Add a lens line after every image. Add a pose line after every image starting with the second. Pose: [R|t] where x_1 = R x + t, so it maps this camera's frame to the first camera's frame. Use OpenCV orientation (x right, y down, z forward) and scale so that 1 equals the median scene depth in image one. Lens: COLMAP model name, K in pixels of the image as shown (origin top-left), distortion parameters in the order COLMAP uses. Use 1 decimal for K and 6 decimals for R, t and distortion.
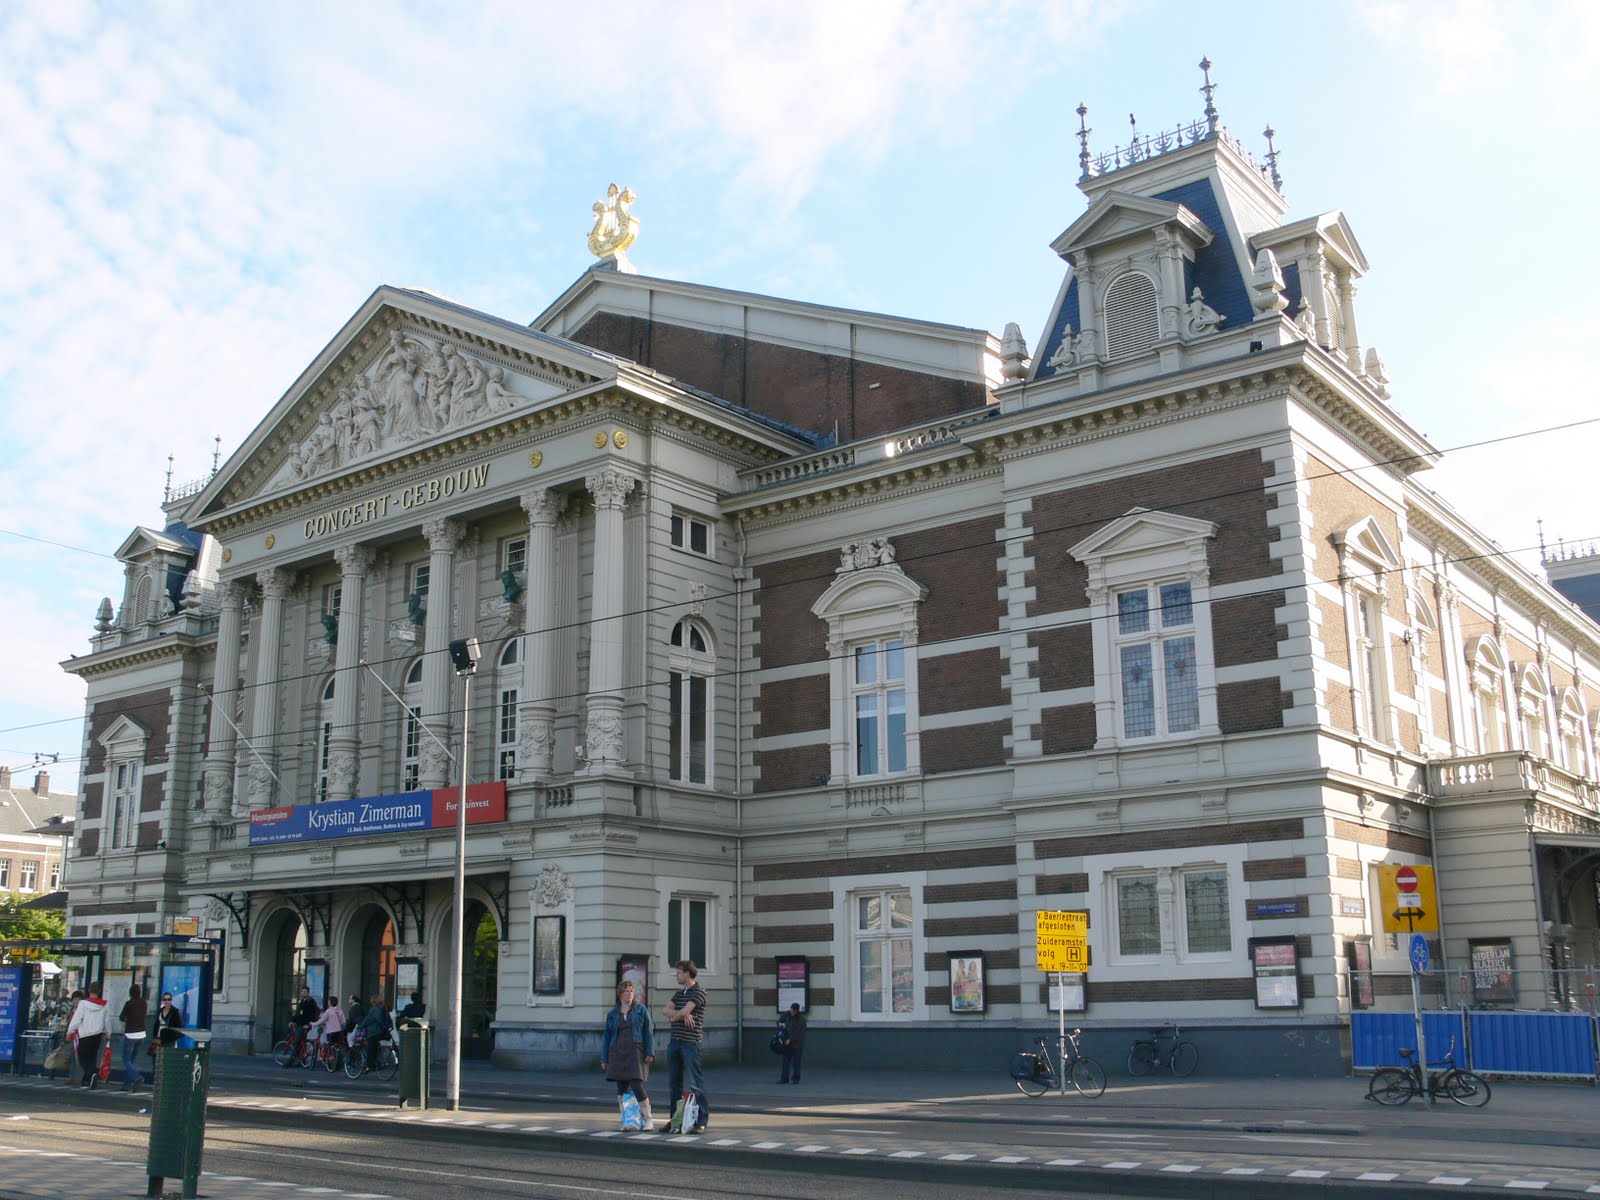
lens RADIAL K [[1622.9, 0, 800.0], [0, 1622.9, 600.0], [0, 0, 1]] dist [-0.185894, 0.006215]
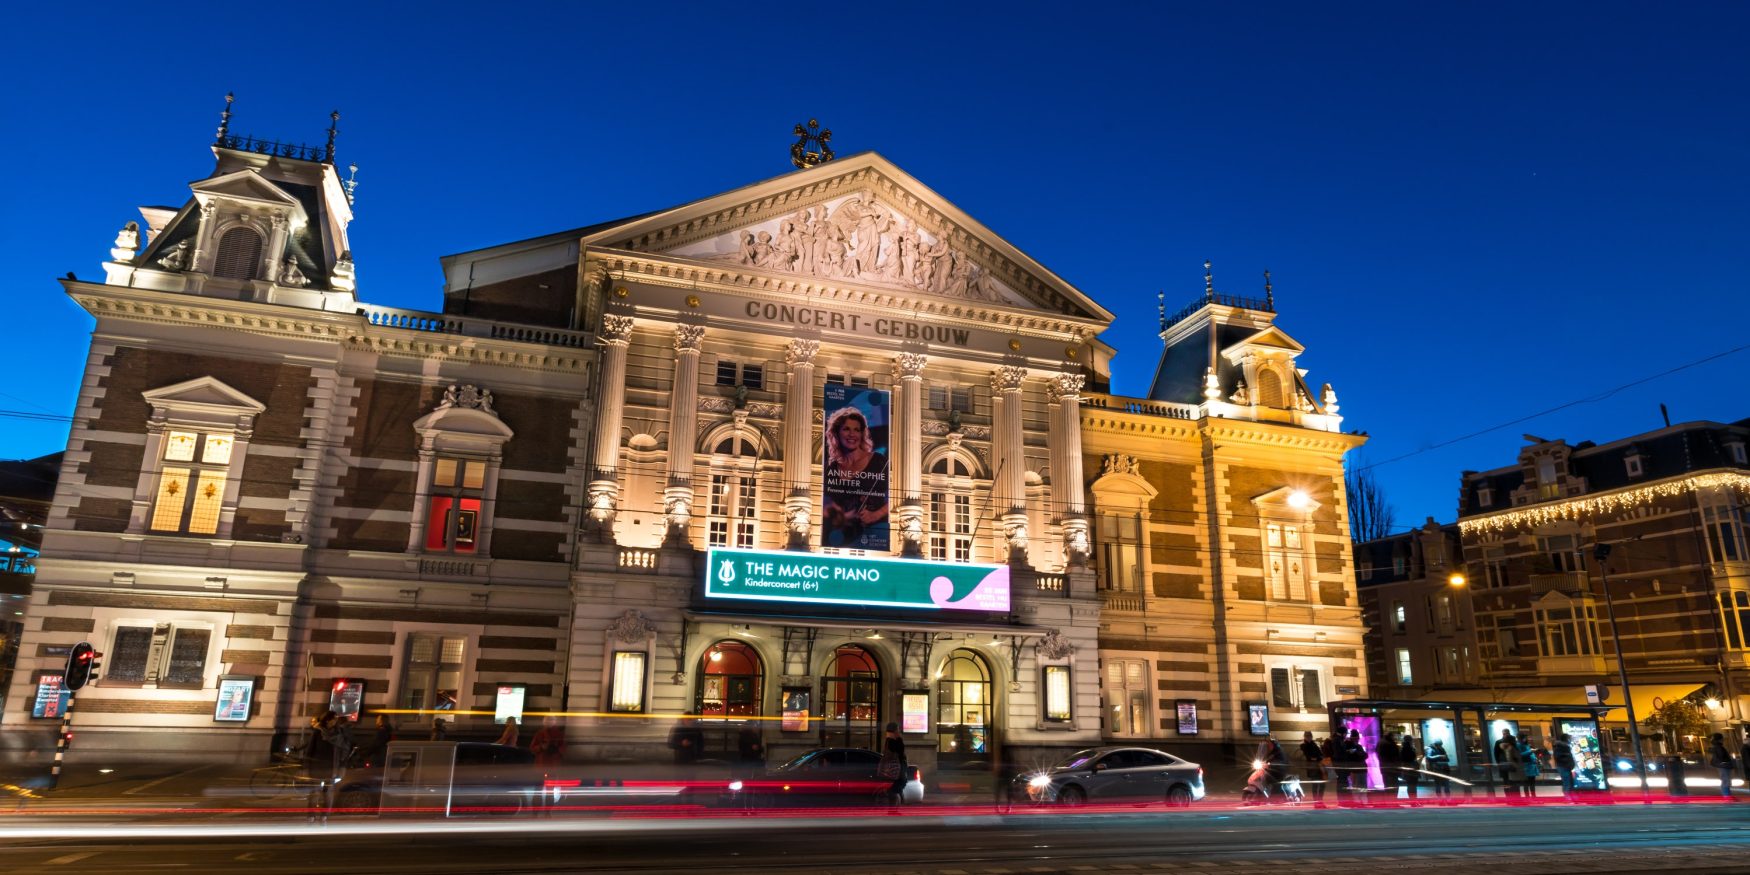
lens RADIAL K [[887.4, 0, 802.3], [0, 887.4, 476.0], [0, 0, 1]] dist [-0.002104, -0.000491]
pose [[0.594311, 0.231149, 0.770302, -0.942226], [-0.214395, 0.968681, -0.125265, 0.184591], [-0.775132, -0.090703, 0.625255, 0.702037]]
